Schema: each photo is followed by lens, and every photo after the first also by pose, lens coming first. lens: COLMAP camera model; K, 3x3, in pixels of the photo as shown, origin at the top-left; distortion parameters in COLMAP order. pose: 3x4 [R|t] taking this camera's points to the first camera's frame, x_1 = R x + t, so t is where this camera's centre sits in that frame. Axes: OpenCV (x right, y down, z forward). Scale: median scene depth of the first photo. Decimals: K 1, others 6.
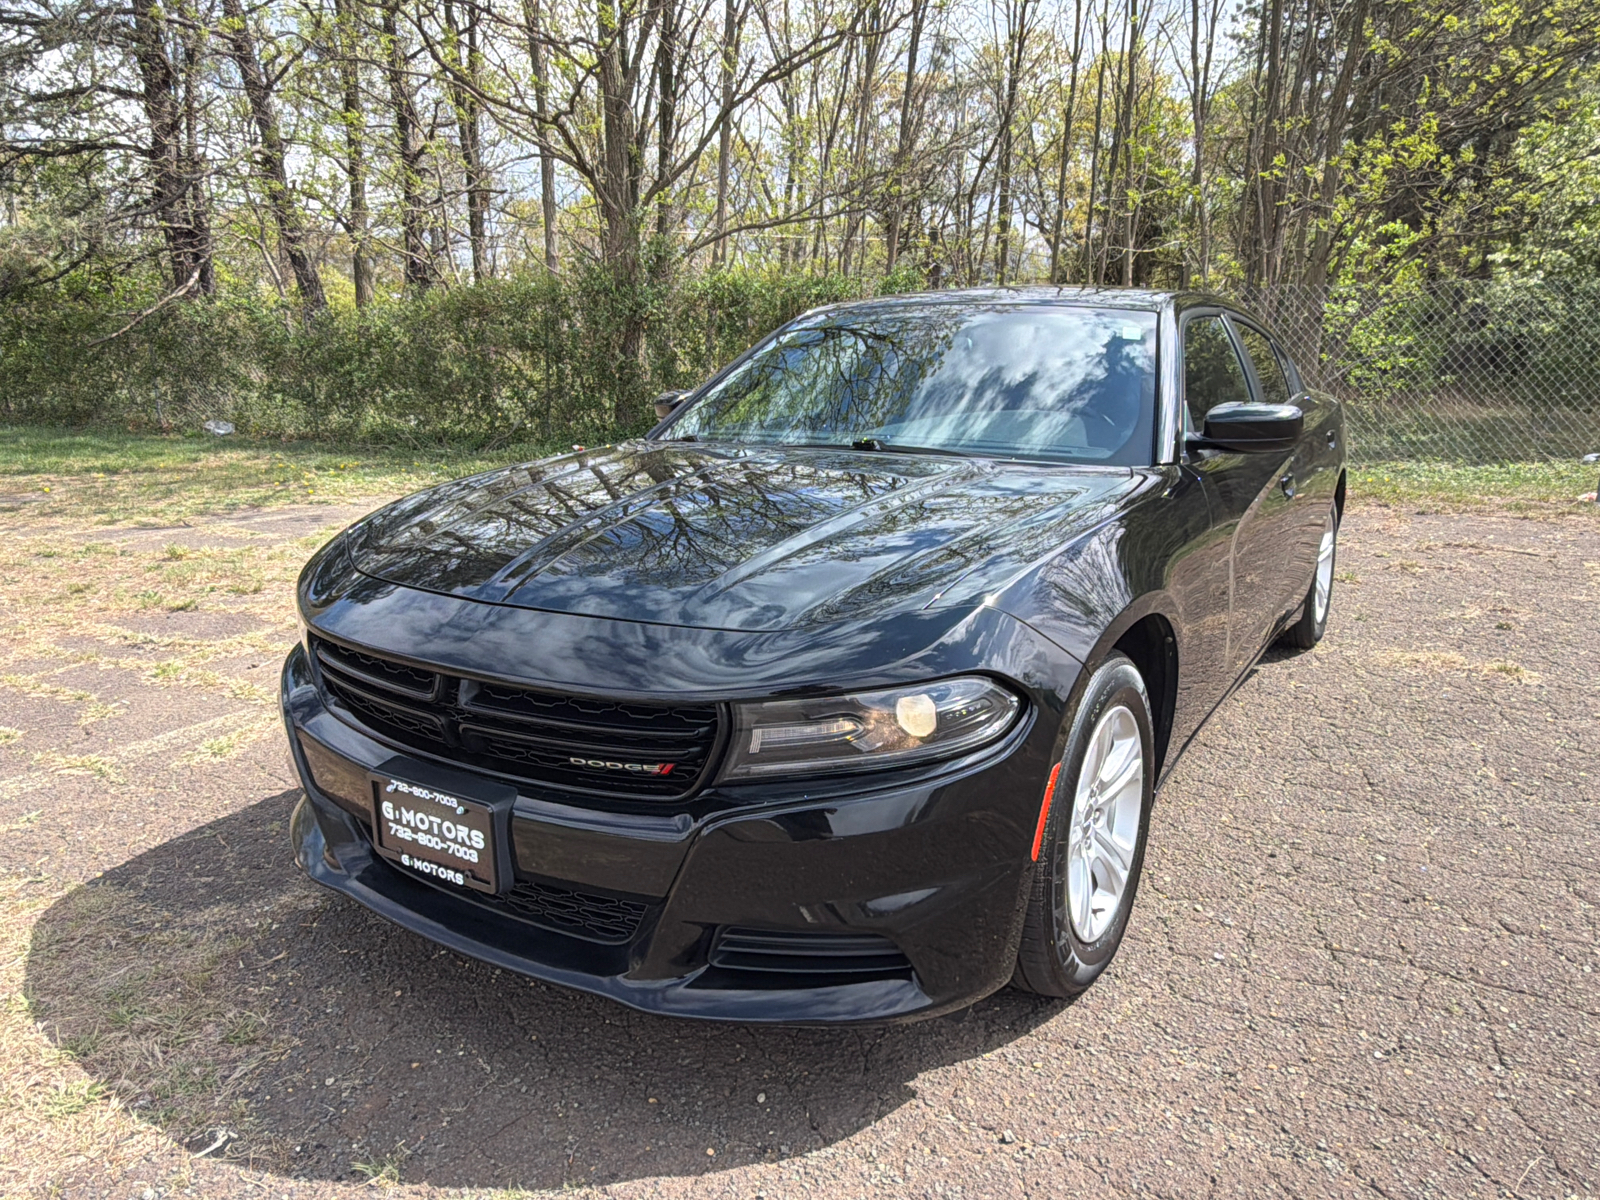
lens RADIAL K [[1065.6, 0, 798.2], [0, 1065.6, 599.5], [0, 0, 1]] dist [0.001162, -0.000216]
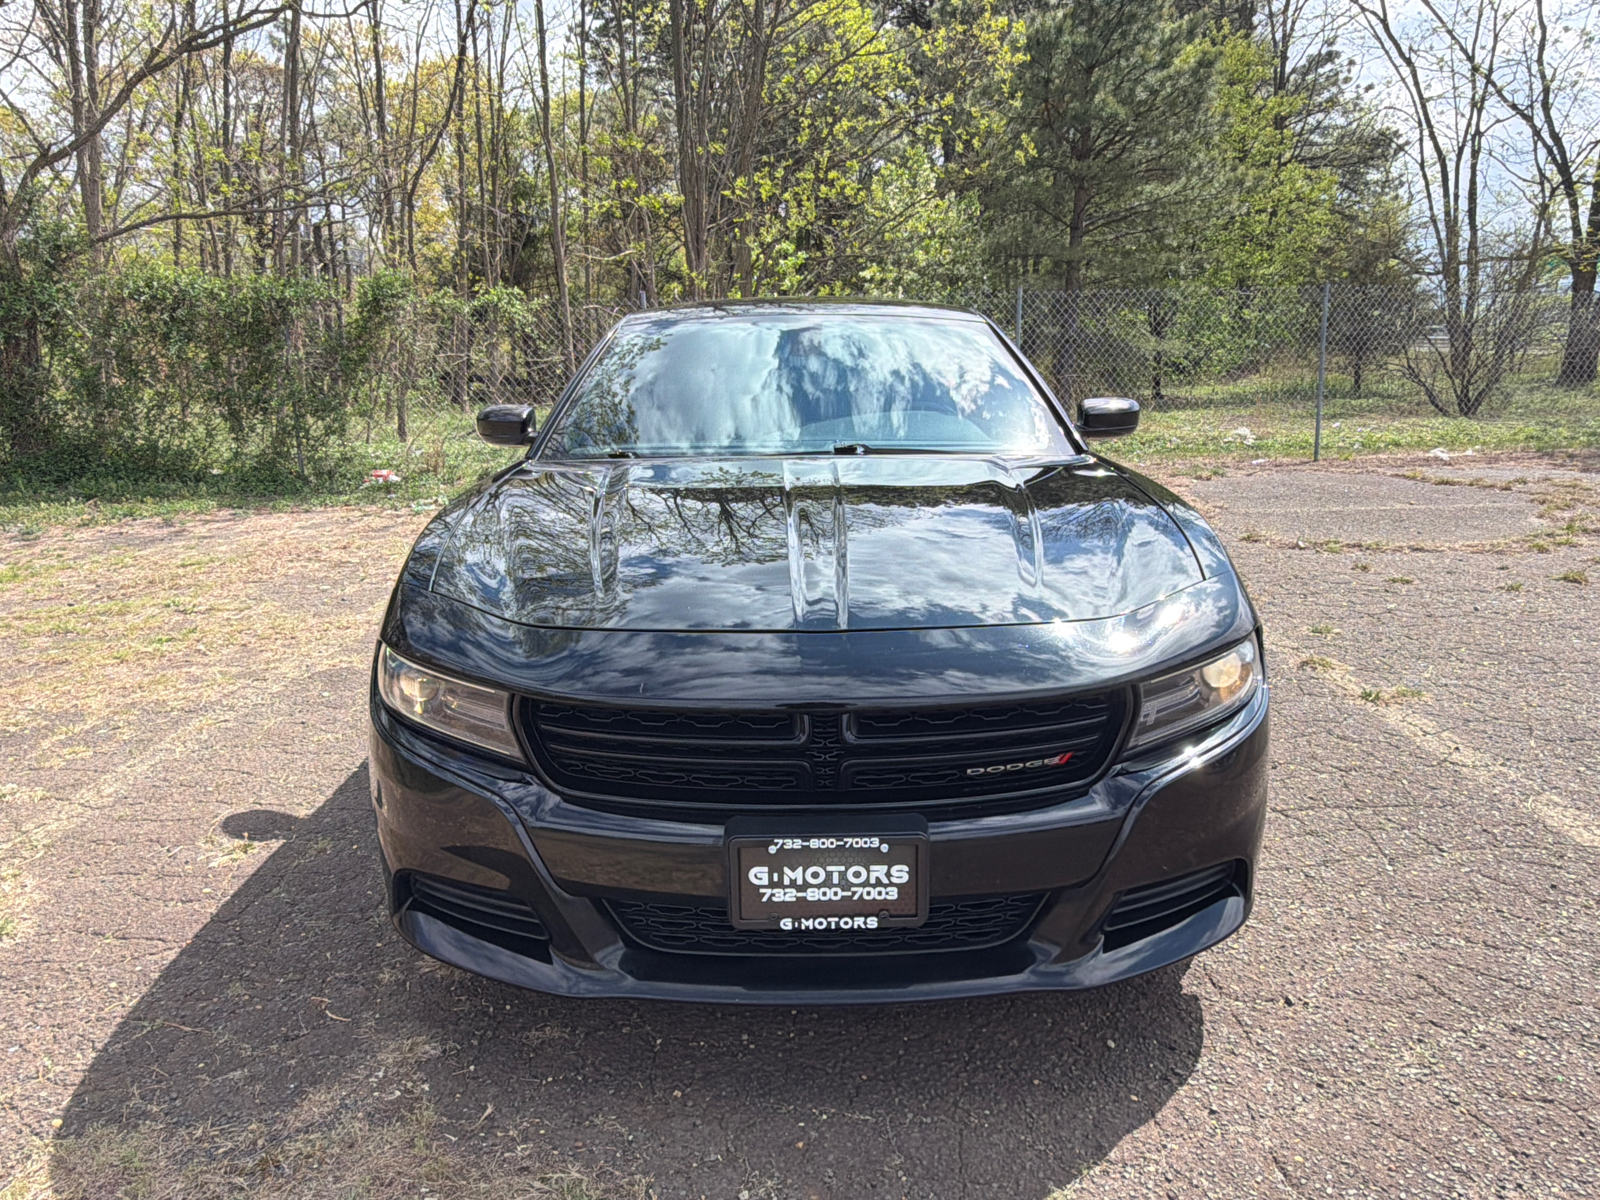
lens RADIAL K [[1085.9, 0, 777.7], [0, 1085.9, 613.1], [0, 0, 1]] dist [-0.001288, 0.003632]
pose [[0.853132, -0.130892, 0.505007, -0.759611], [0.129990, 0.990817, 0.037210, -0.050771], [-0.505240, 0.033901, 0.862313, 0.184909]]
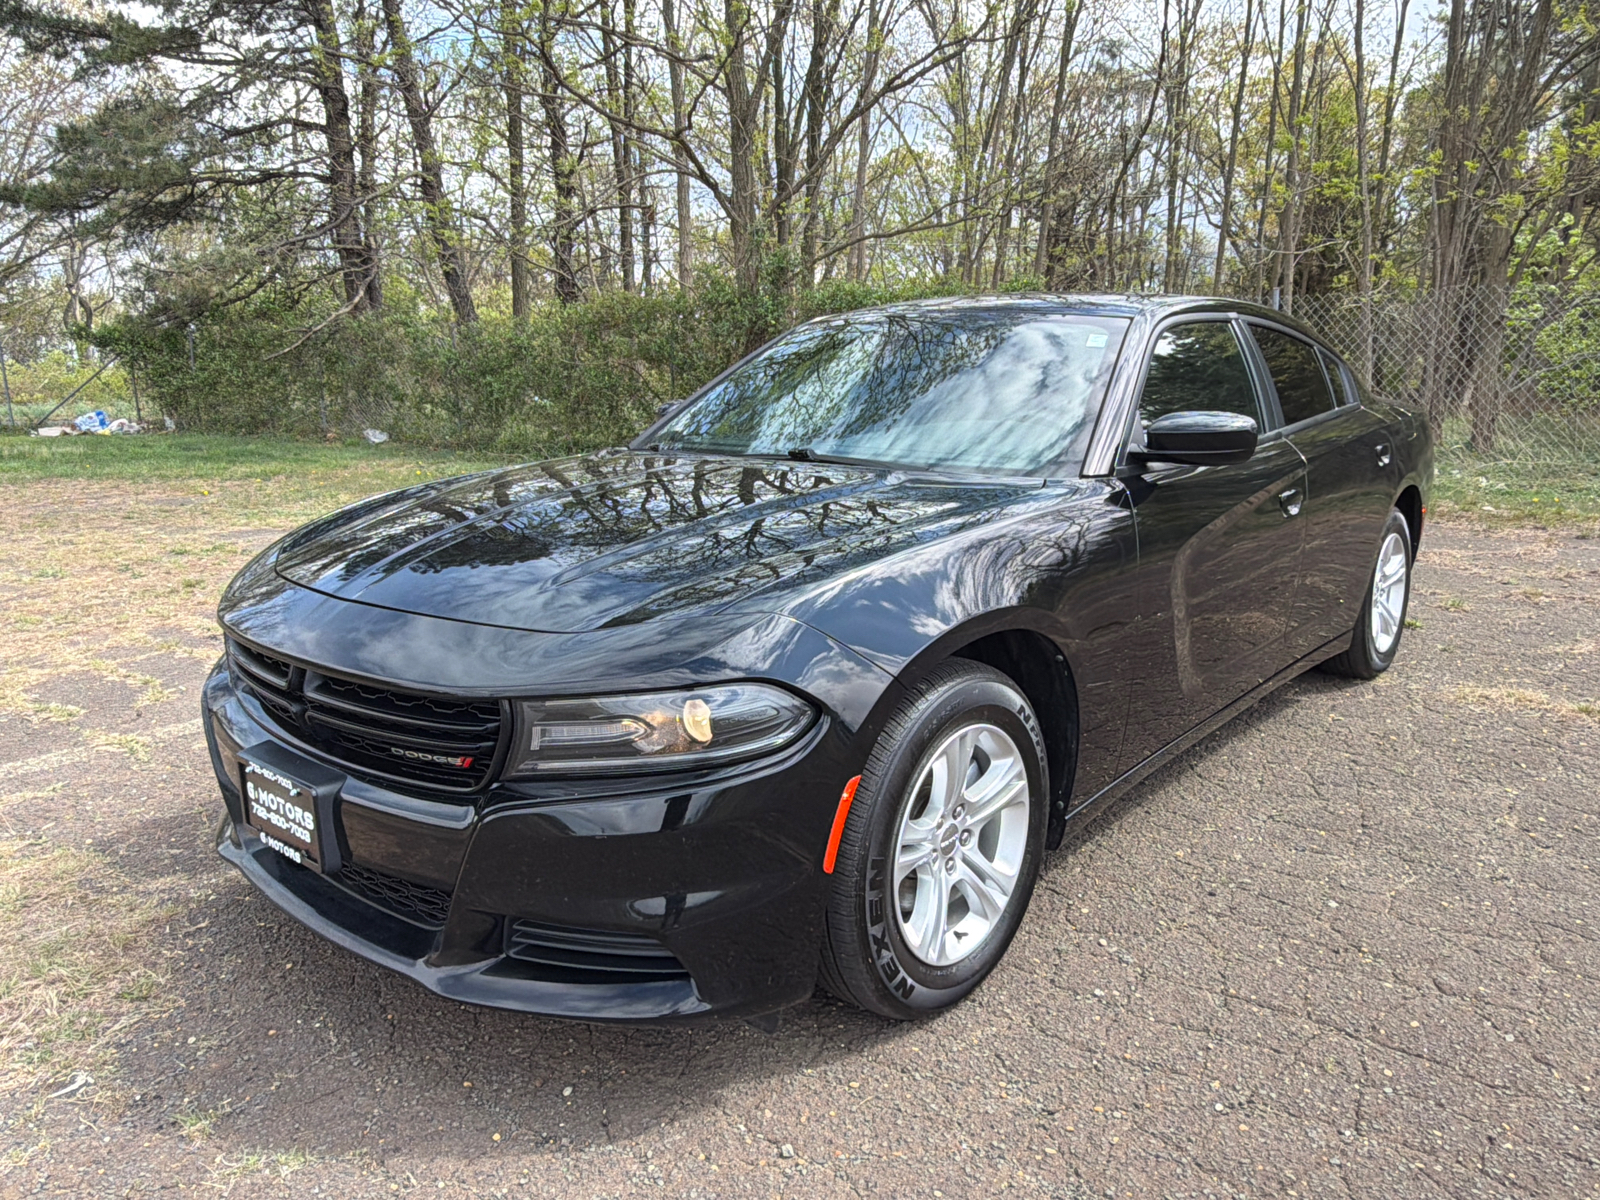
lens RADIAL K [[1085.9, 0, 801.4], [0, 1085.9, 597.1], [0, 0, 1]] dist [-0.001288, 0.003632]
pose [[0.989334, 0.026039, -0.143319, 0.296059], [-0.028299, 0.999505, -0.013753, 0.003234], [0.142890, 0.017662, 0.989581, -0.003025]]
